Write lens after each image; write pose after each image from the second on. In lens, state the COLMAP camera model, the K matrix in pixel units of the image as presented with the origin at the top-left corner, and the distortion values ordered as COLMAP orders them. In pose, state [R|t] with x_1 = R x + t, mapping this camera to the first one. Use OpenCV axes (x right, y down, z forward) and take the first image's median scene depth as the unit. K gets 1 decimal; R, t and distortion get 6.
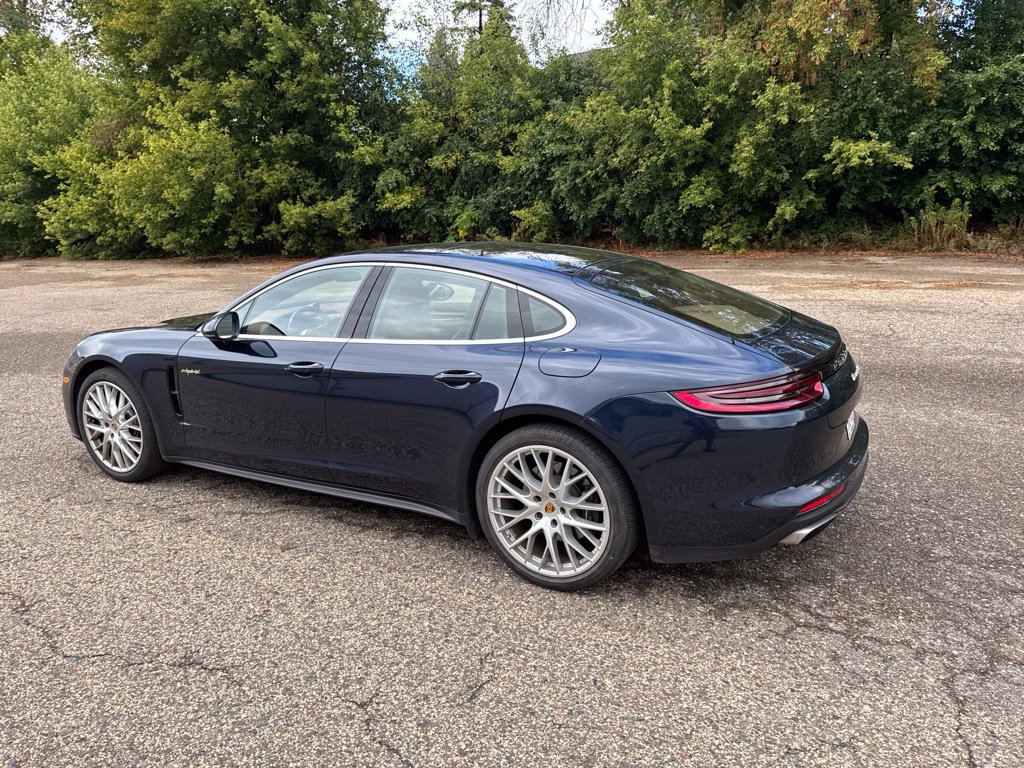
lens RADIAL K [[739.4, 0, 508.1], [0, 739.4, 372.4], [0, 0, 1]] dist [0.100877, -0.160242]
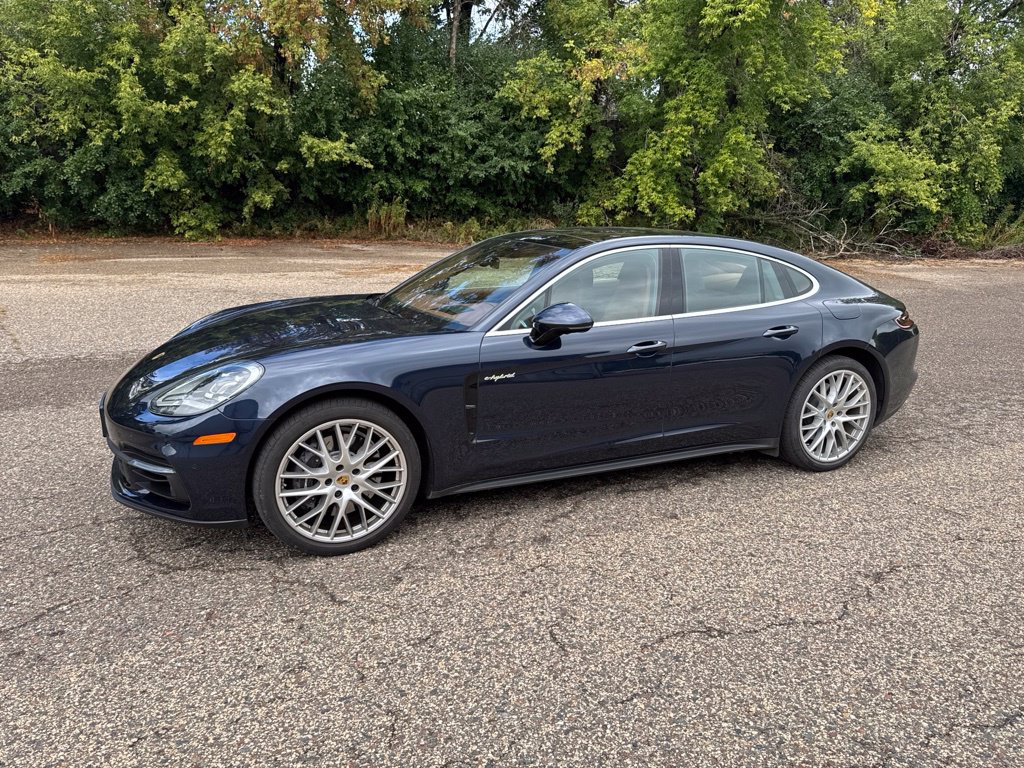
lens RADIAL K [[736.7, 0, 530.9], [0, 736.7, 386.8], [0, 0, 1]] dist [0.040296, -0.060678]
pose [[0.571268, -0.160999, 0.804818, -0.241145], [0.133348, 0.985750, 0.102542, -0.015864], [-0.809859, 0.048742, 0.584597, 0.107932]]
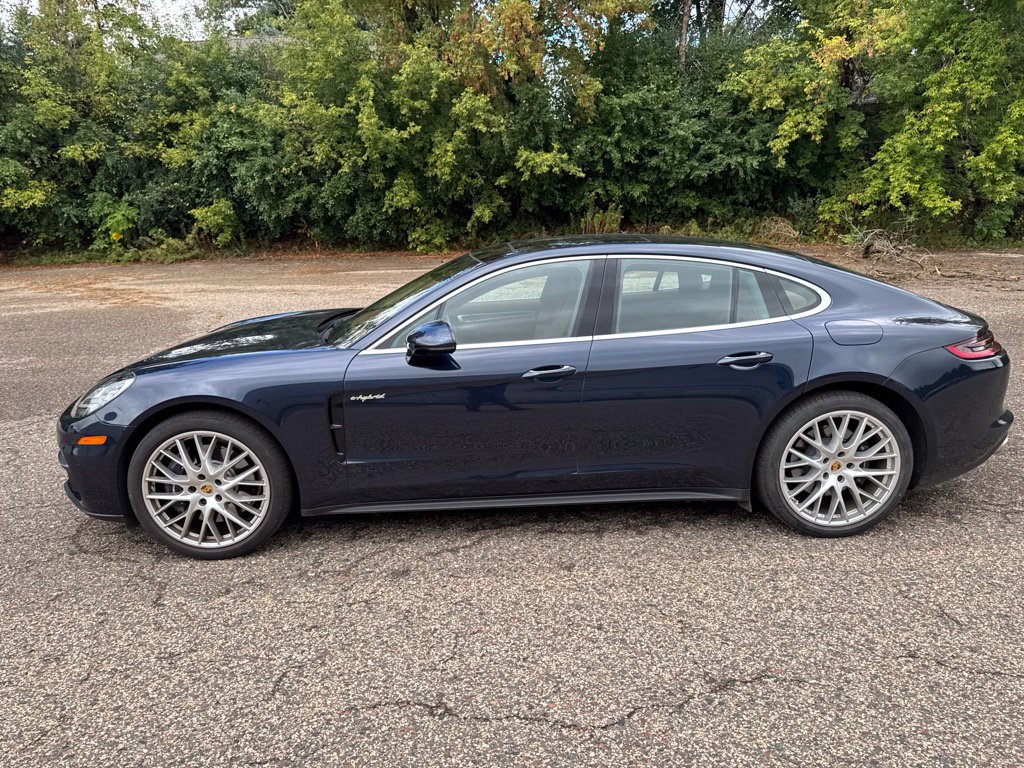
lens RADIAL K [[739.8, 0, 512.2], [0, 739.8, 388.9], [0, 0, 1]] dist [0.025807, -0.039478]
pose [[0.848518, -0.121645, 0.514995, -0.157363], [0.112387, 0.992443, 0.049249, -0.007355], [-0.517094, 0.016090, 0.855777, 0.049890]]
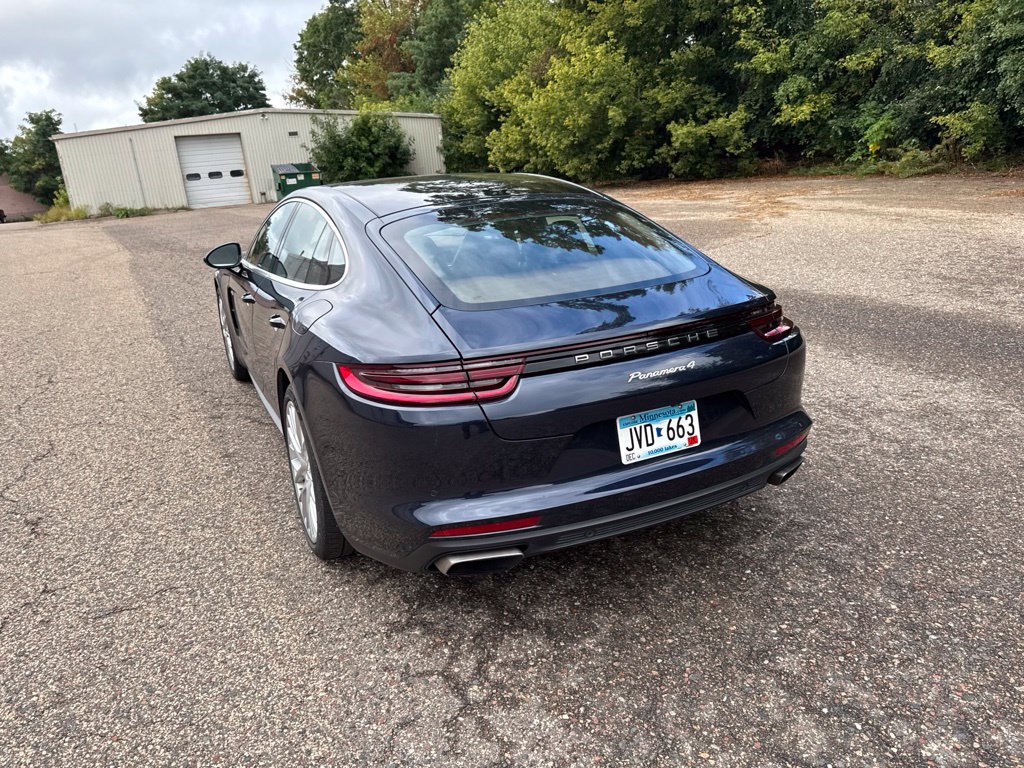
lens RADIAL K [[750.0, 0, 492.1], [0, 750.0, 388.3], [0, 0, 1]] dist [0.013486, -0.021474]
pose [[0.807343, 0.149153, -0.570920, 0.130939], [-0.080070, 0.986269, 0.144436, -0.012347], [0.584624, -0.070896, 0.808201, 0.064165]]
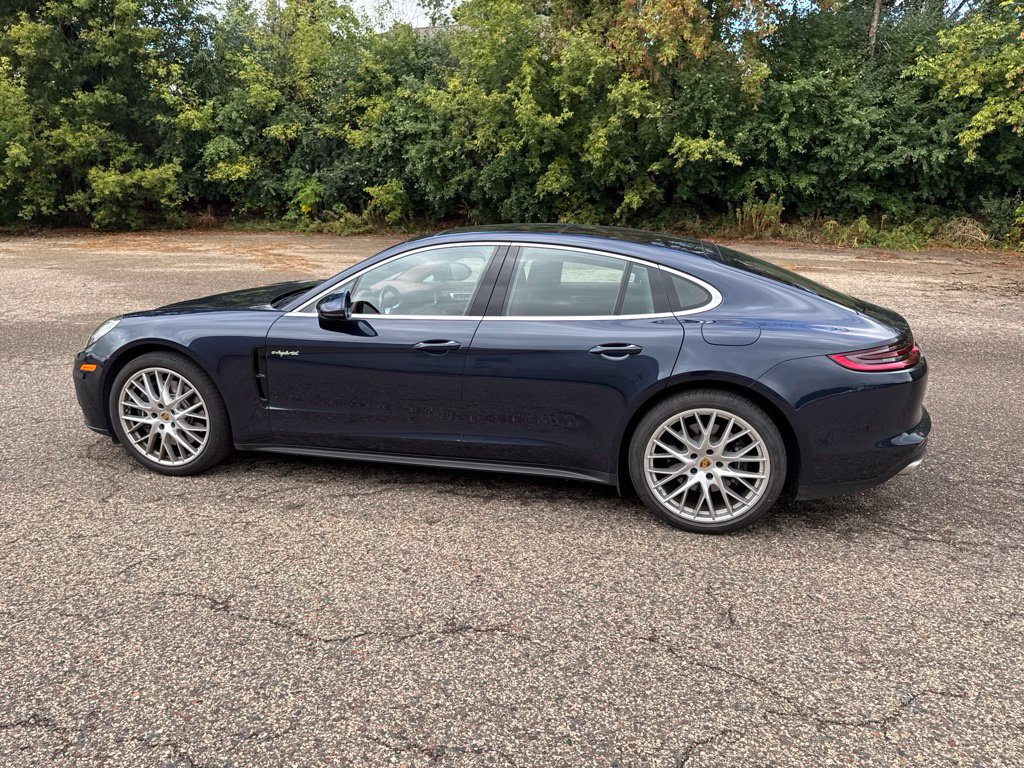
lens RADIAL K [[743.4, 0, 524.4], [0, 743.4, 385.2], [0, 0, 1]] dist [0.042848, -0.060323]
pose [[0.956566, -0.037582, 0.289083, -0.091084], [0.025576, 0.998651, 0.045199, 0.000921], [-0.290391, -0.035843, 0.956237, -0.000381]]
